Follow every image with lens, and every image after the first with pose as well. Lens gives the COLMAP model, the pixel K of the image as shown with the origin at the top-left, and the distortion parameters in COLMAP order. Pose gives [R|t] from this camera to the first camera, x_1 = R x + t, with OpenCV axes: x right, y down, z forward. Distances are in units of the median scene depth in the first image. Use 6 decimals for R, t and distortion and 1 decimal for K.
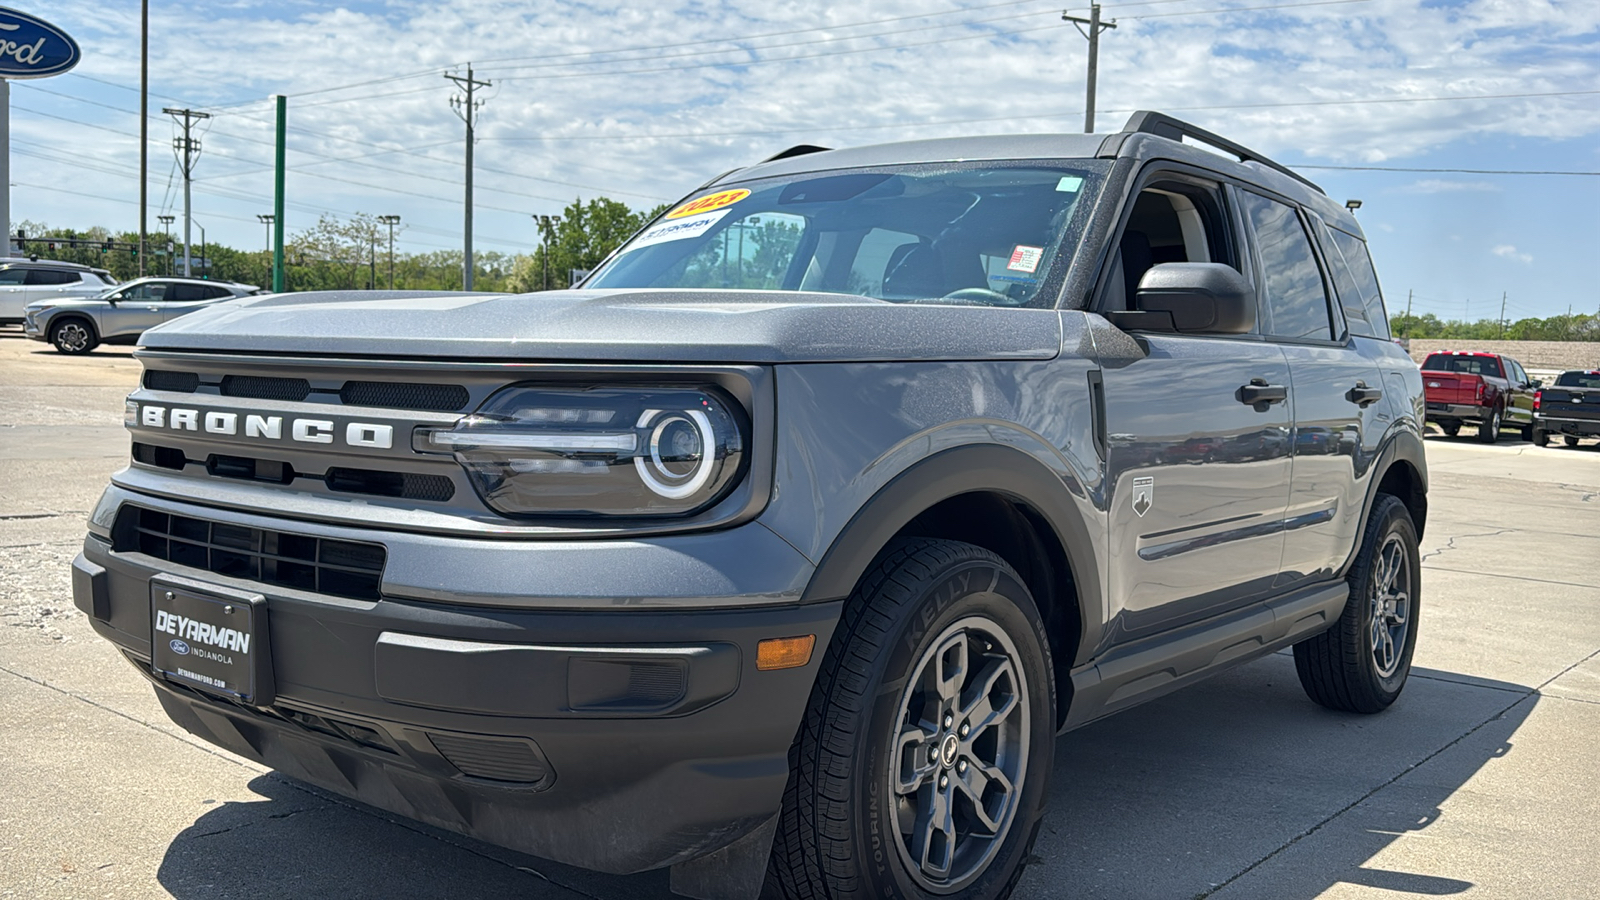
lens RADIAL K [[1436.9, 0, 763.0], [0, 1436.9, 484.2], [0, 0, 1]] dist [0.089303, 0.008508]
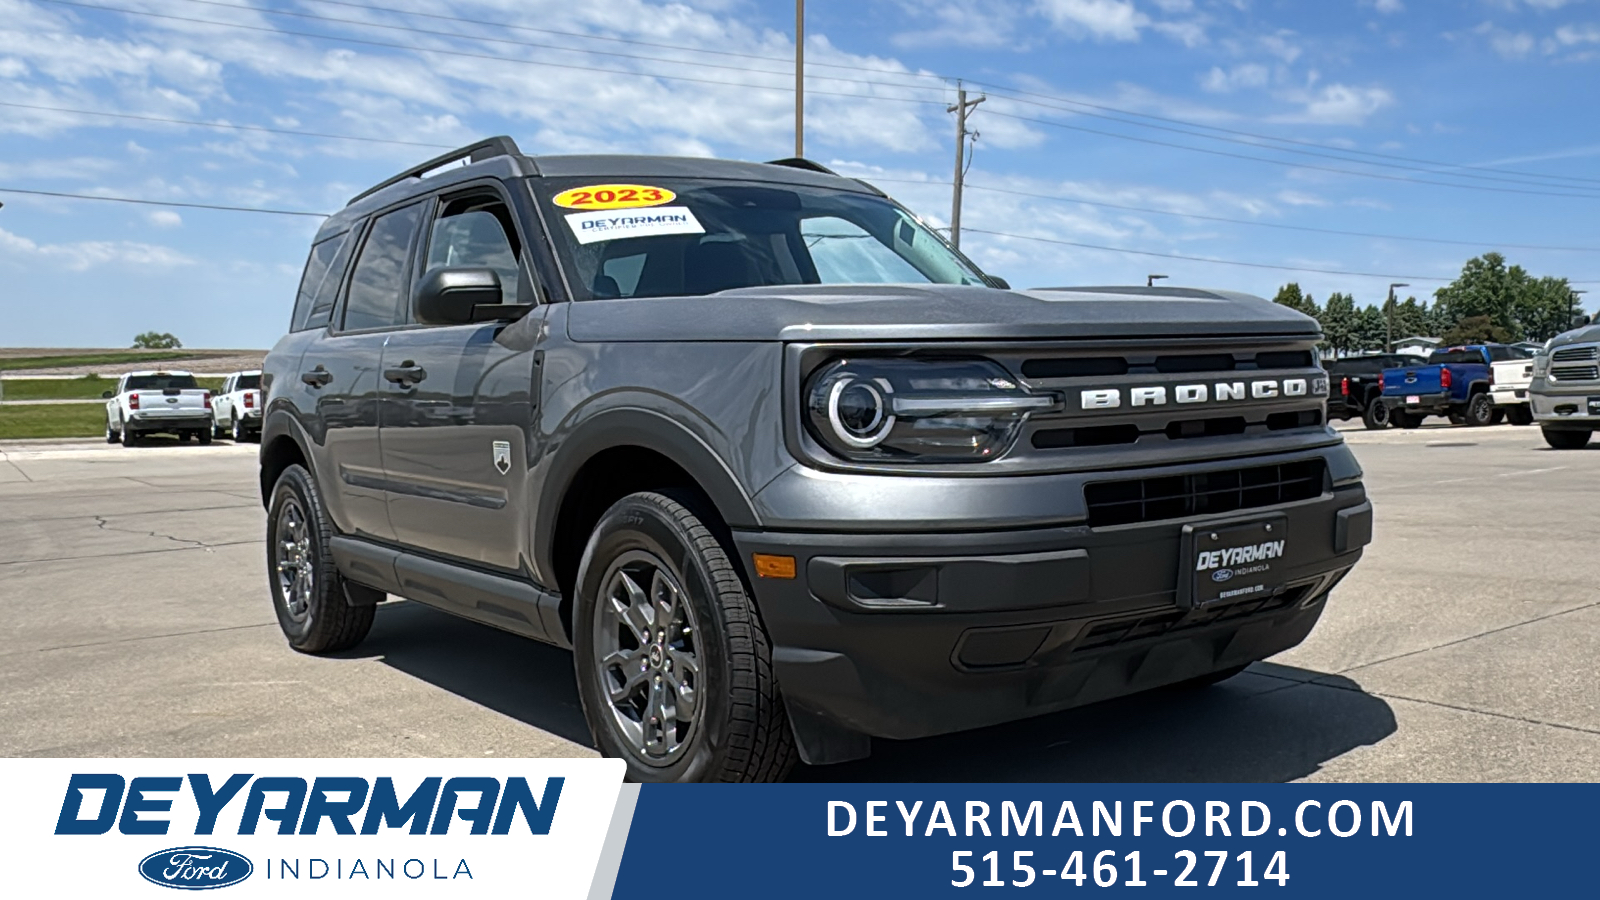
lens RADIAL K [[1388.5, 0, 801.2], [0, 1388.5, 442.8], [0, 0, 1]] dist [0.100379, -0.065014]
pose [[0.190159, -0.104968, 0.976126, -1.632097], [0.093950, 0.991650, 0.088335, -0.139398], [-0.977248, 0.074909, 0.198433, 1.116336]]
